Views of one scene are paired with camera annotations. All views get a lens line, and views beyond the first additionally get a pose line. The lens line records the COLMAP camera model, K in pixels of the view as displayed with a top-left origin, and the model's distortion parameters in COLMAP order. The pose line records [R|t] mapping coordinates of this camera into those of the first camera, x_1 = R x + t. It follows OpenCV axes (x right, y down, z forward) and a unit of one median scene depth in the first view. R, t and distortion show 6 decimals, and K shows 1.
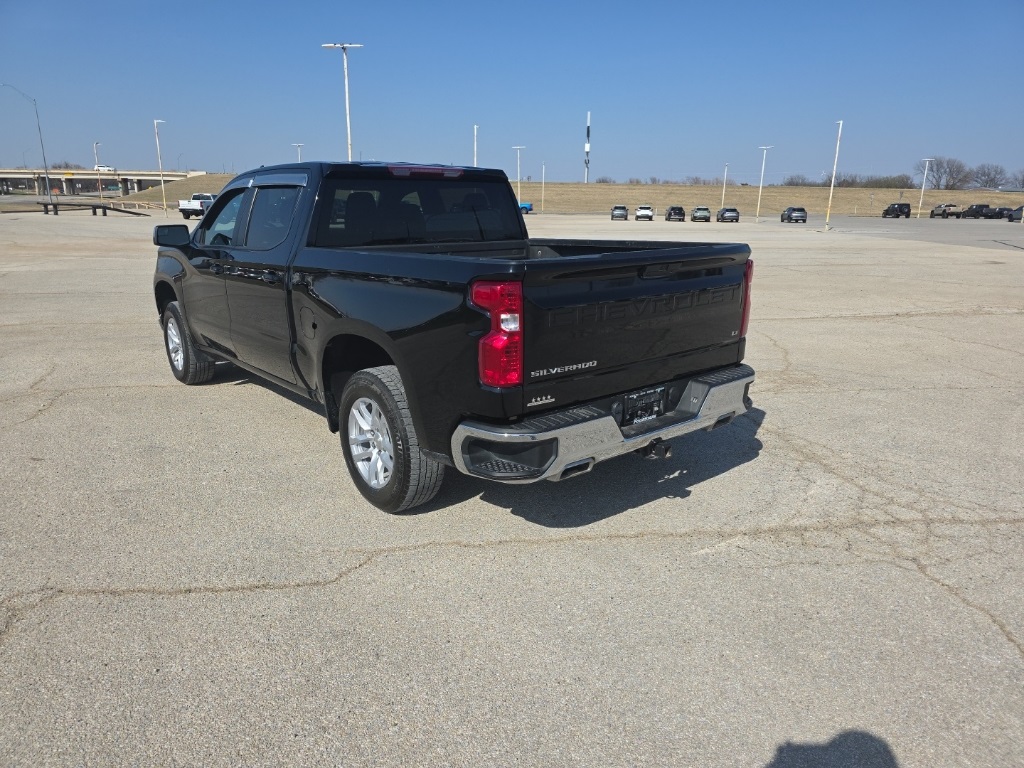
lens RADIAL K [[679.4, 0, 512.0], [0, 679.4, 384.0], [0, 0, 1]] dist [0.066826, -0.067960]
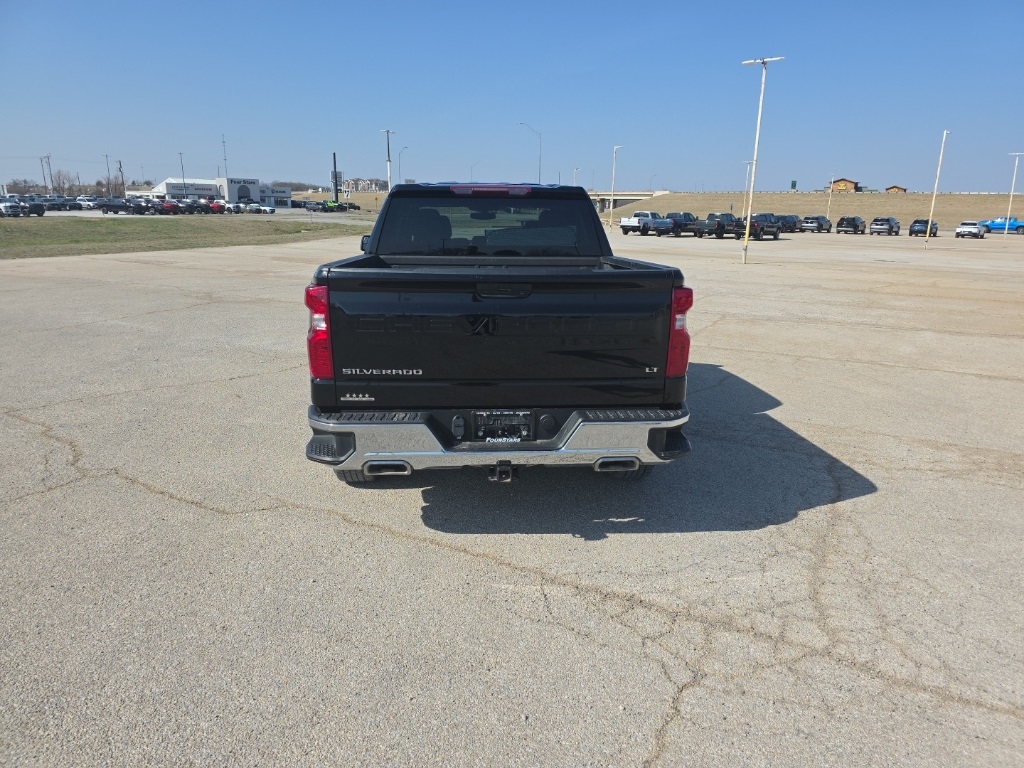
lens RADIAL K [[679.4, 0, 512.0], [0, 679.4, 384.0], [0, 0, 1]] dist [0.066826, -0.067960]
pose [[0.817141, 0.145157, -0.557862, 0.701254], [-0.157968, 0.987116, 0.025463, -0.052288], [0.554371, 0.067317, 0.829543, 0.183037]]
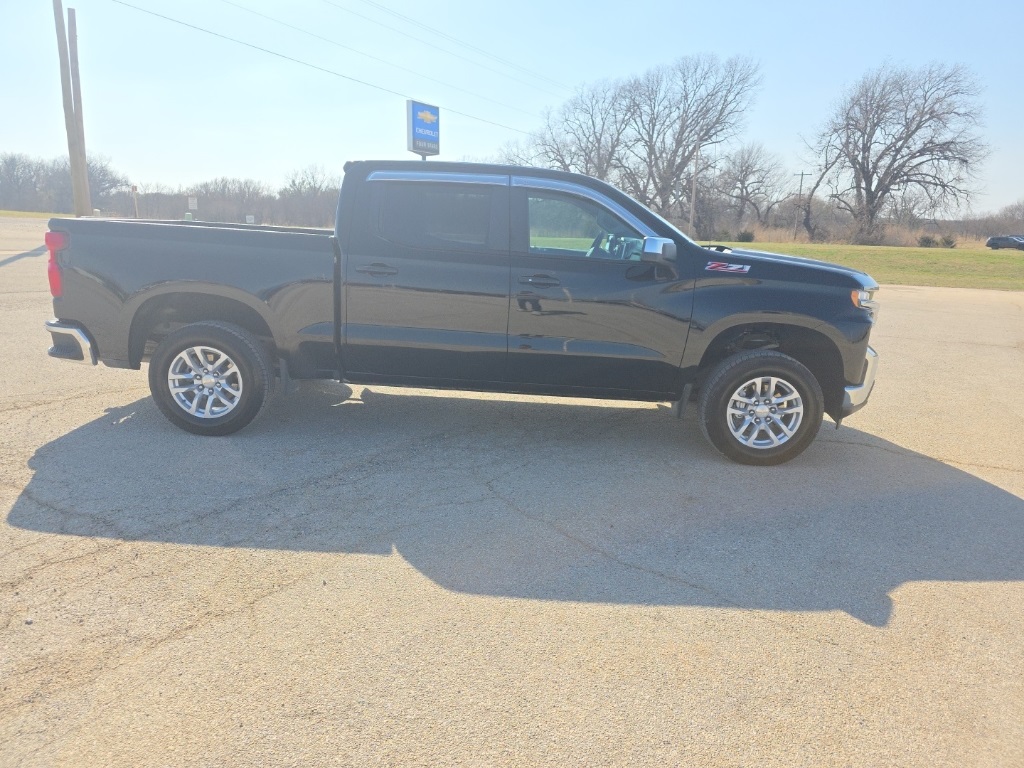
lens RADIAL K [[679.4, 0, 512.0], [0, 679.4, 384.0], [0, 0, 1]] dist [0.066826, -0.067960]
pose [[-0.647491, 0.124930, -0.751763, 0.808158], [-0.232881, 0.906845, 0.351281, -0.582353], [0.725618, 0.402523, -0.558081, 2.487847]]
